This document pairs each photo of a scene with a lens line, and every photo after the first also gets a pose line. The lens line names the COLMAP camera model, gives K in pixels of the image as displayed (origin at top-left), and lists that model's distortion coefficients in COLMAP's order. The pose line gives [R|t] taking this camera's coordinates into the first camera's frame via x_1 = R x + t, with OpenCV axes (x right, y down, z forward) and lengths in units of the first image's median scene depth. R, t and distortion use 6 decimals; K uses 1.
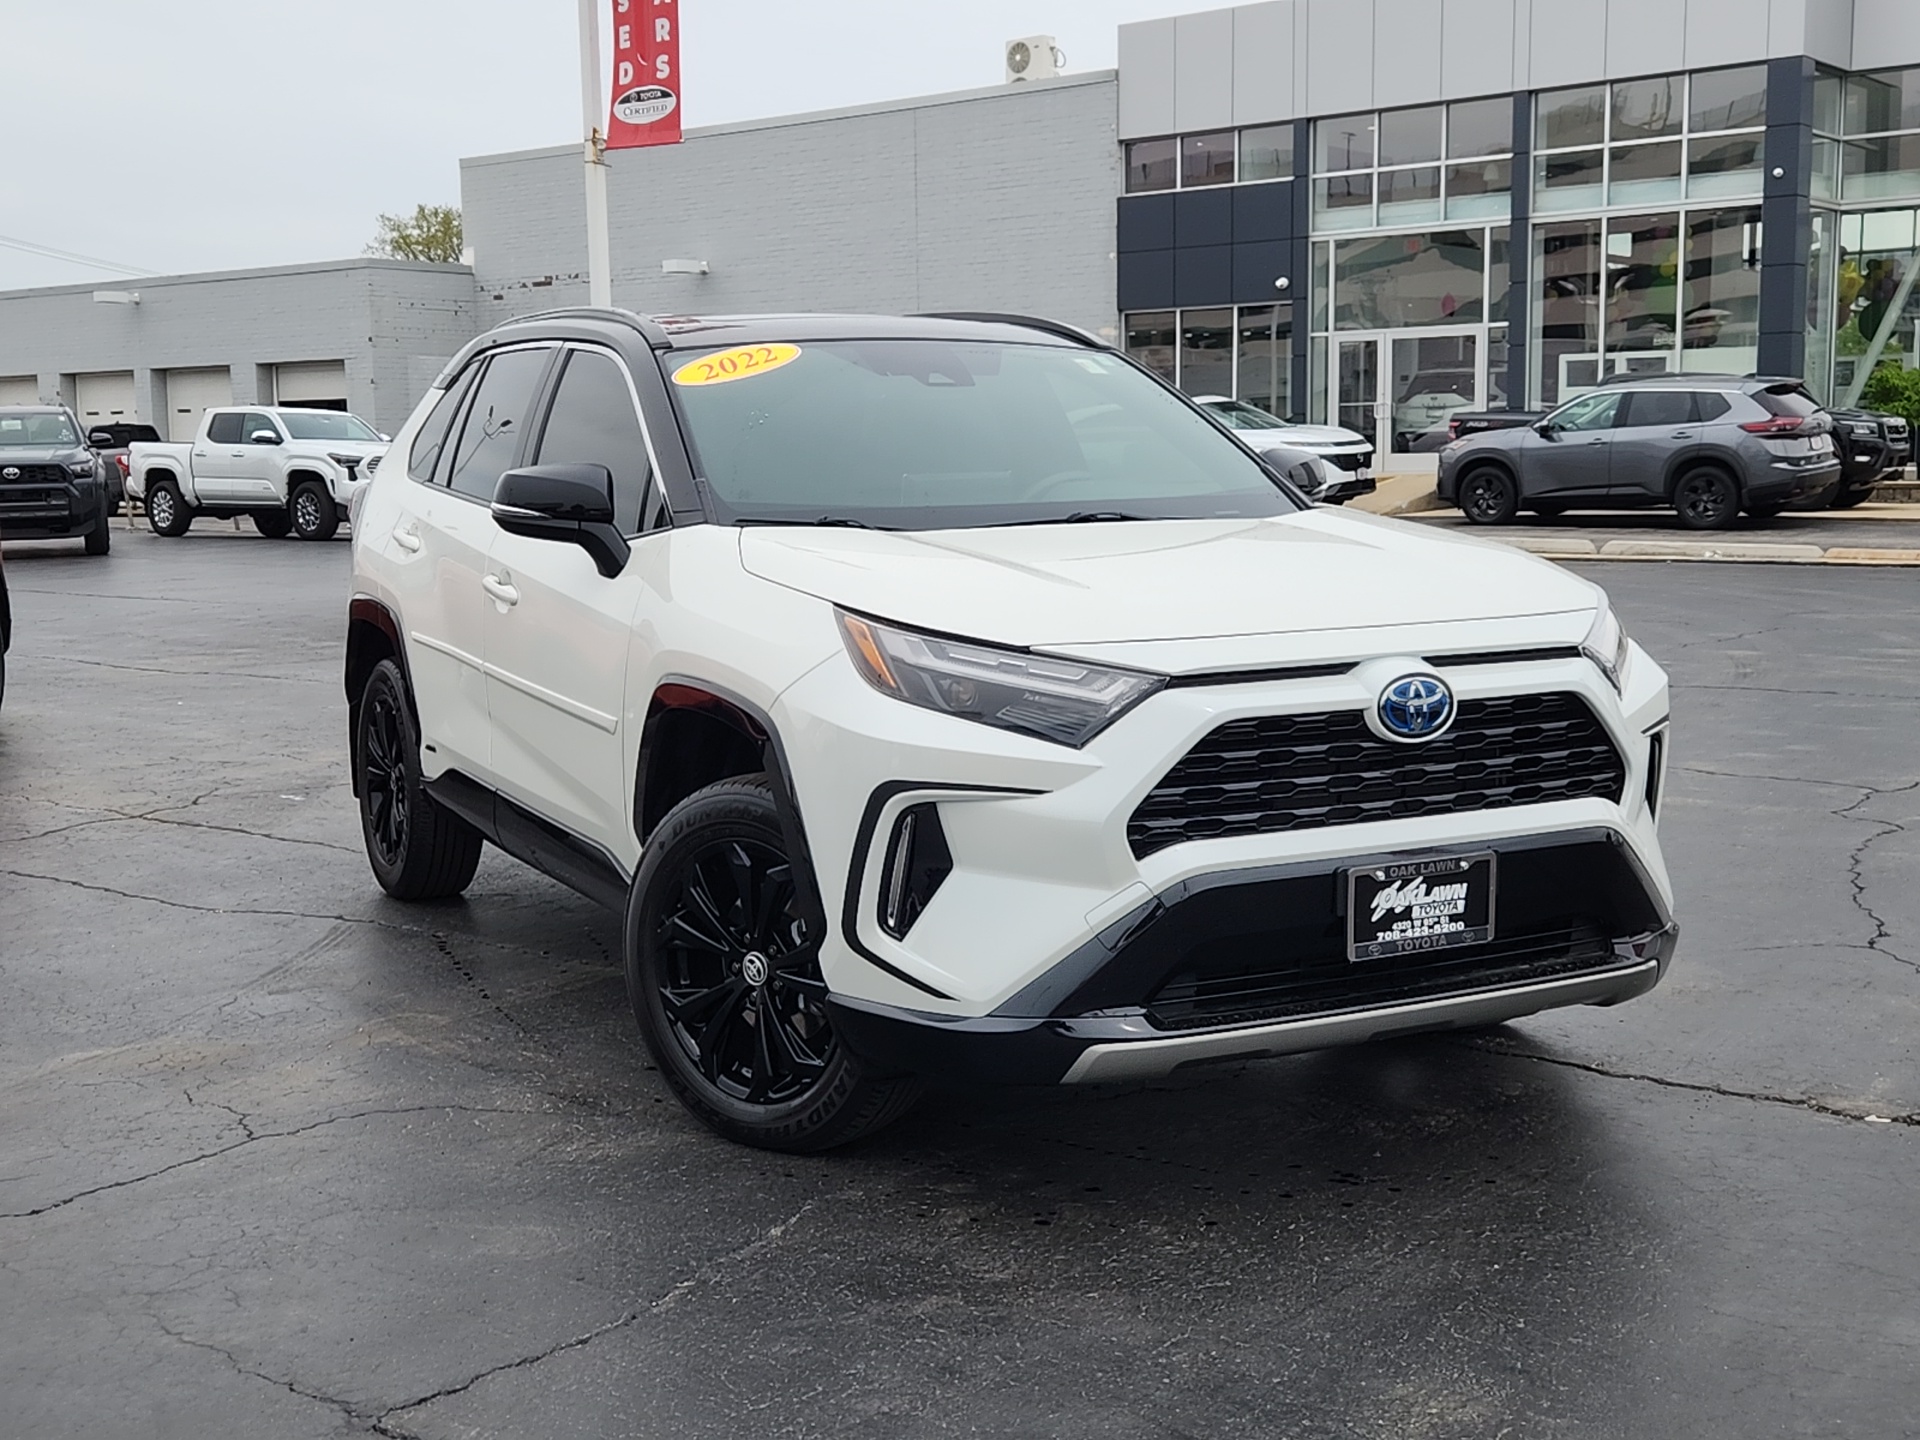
lens RADIAL K [[2214.2, 0, 950.2], [0, 2214.2, 711.9], [0, 0, 1]] dist [0.146905, -0.235179]
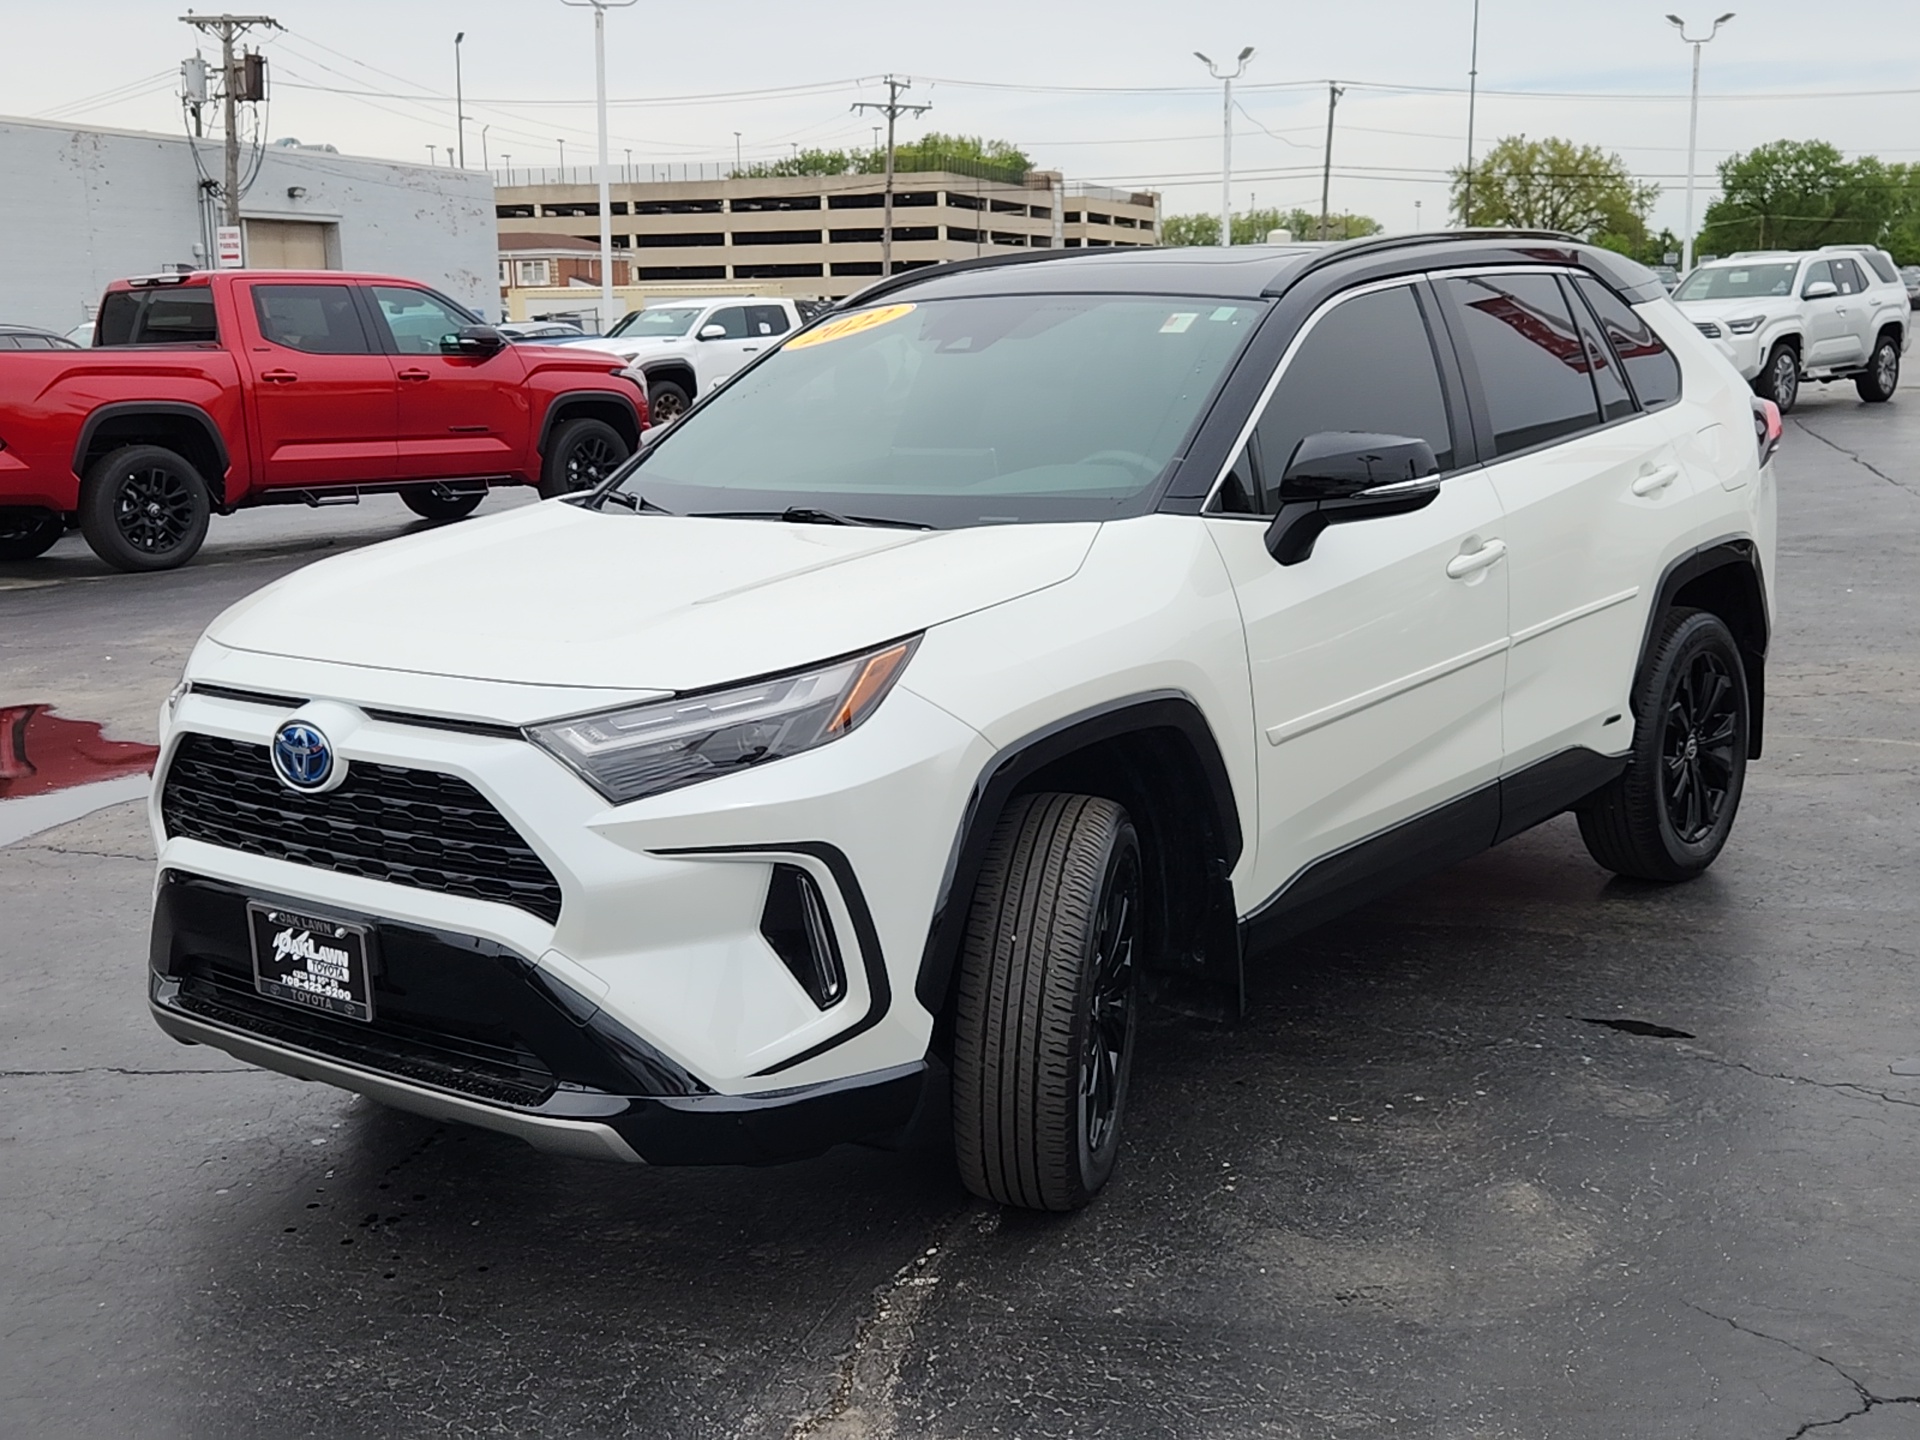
lens RADIAL K [[2214.2, 0, 950.2], [0, 2214.2, 711.9], [0, 0, 1]] dist [0.146905, -0.235179]
pose [[0.408099, 0.166375, -0.897650, 1.170760], [-0.087714, 0.985851, 0.142846, -0.180428], [0.908714, 0.020441, 0.416918, 0.845731]]
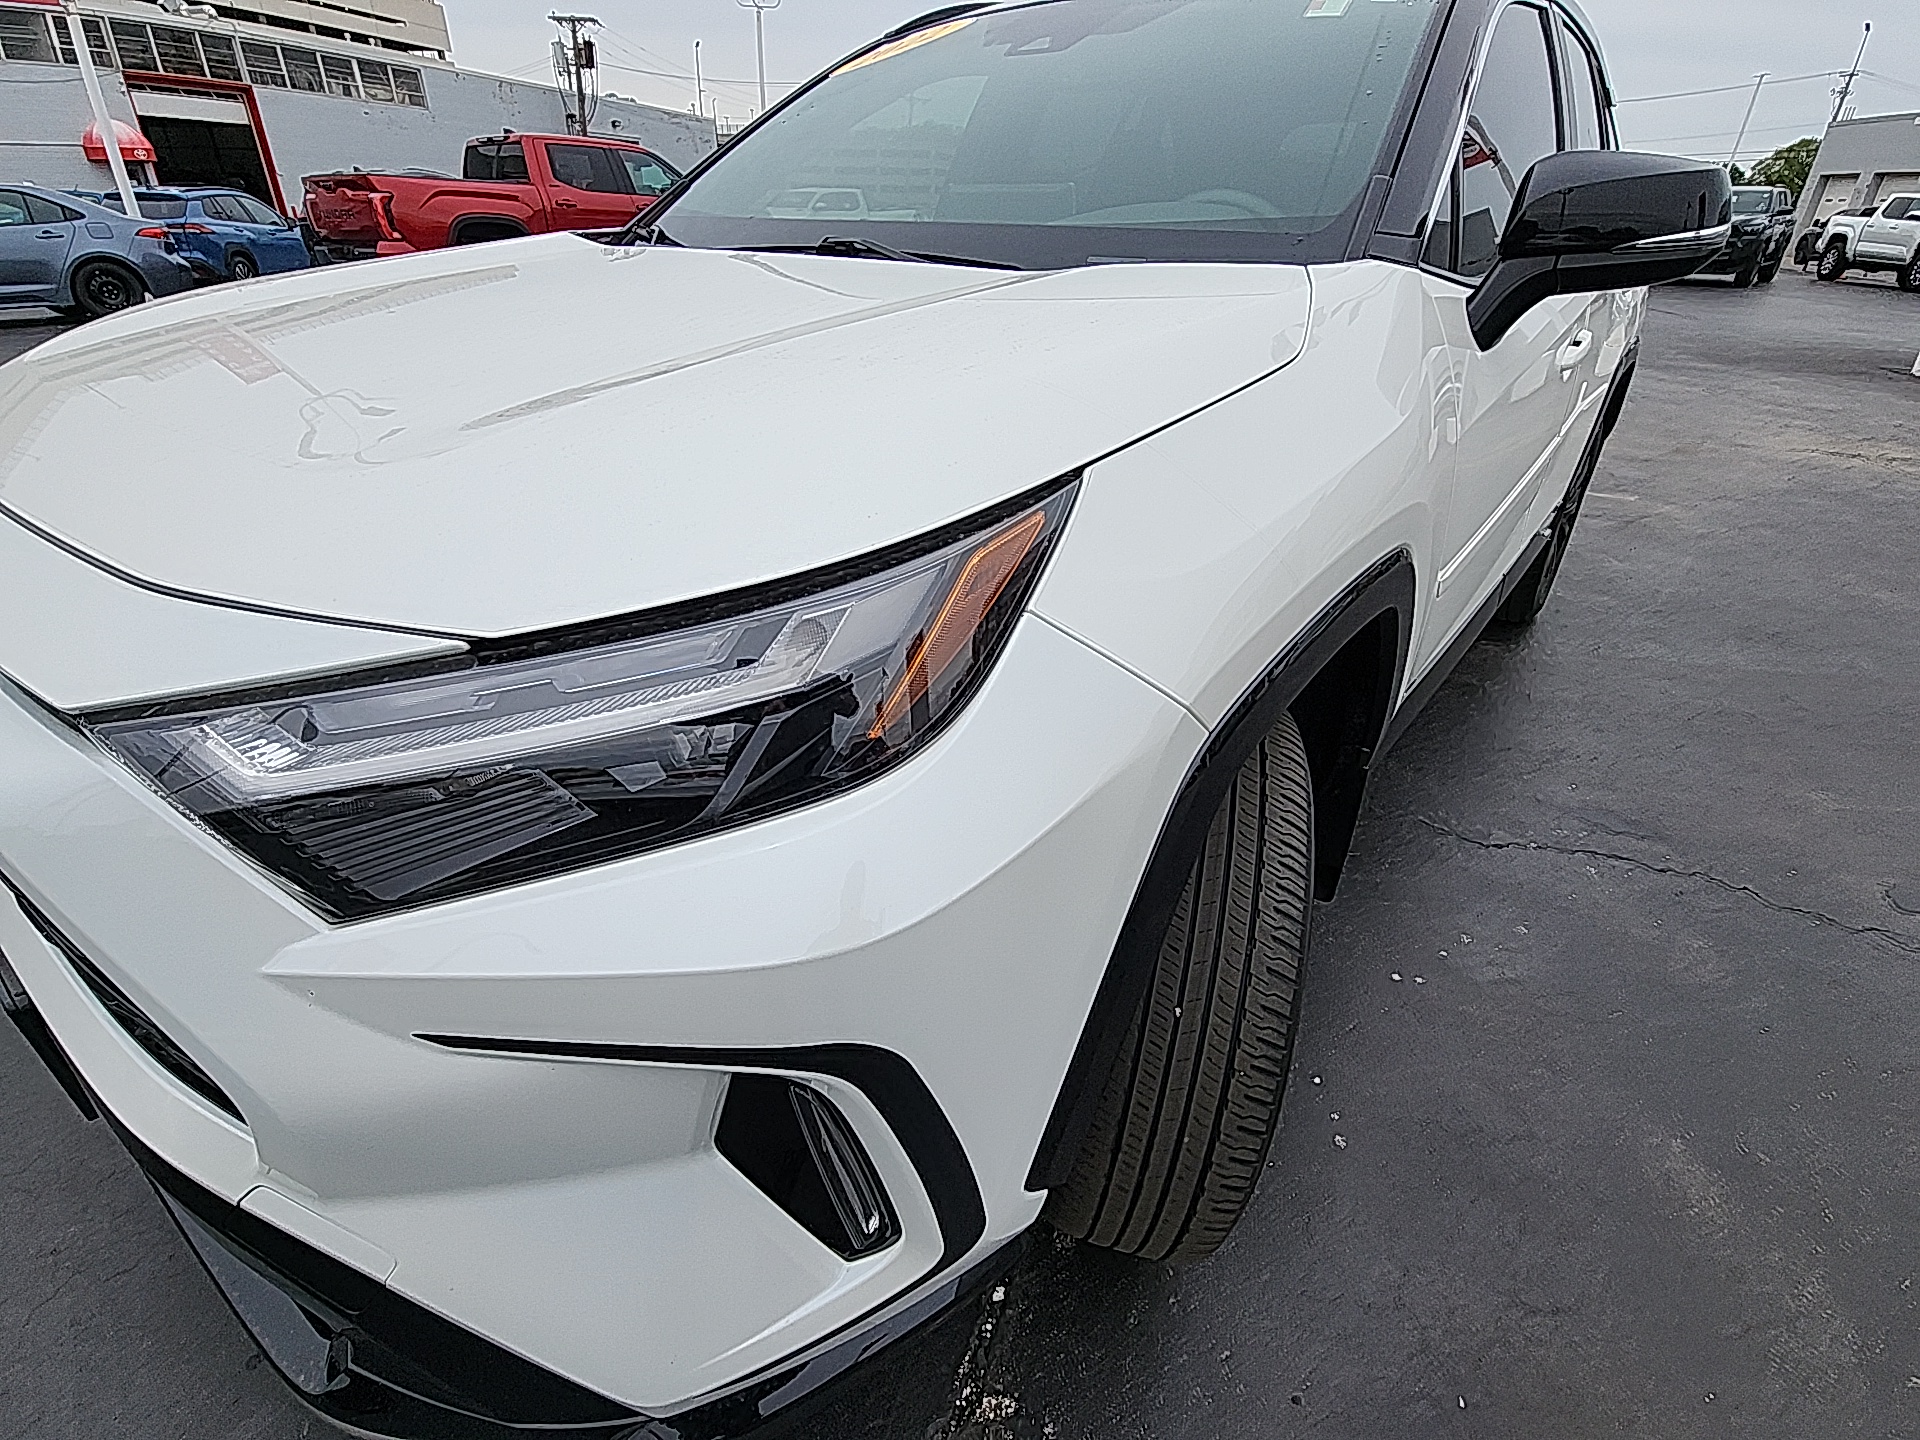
lens RADIAL K [[906.1, 0, 944.5], [0, 906.1, 725.3], [0, 0, 1]] dist [0.018135, -0.014824]
pose [[0.416405, 0.466774, -0.780211, 0.468389], [-0.129924, 0.879891, 0.457068, -0.113601], [0.899848, -0.088957, 0.427036, 1.122444]]
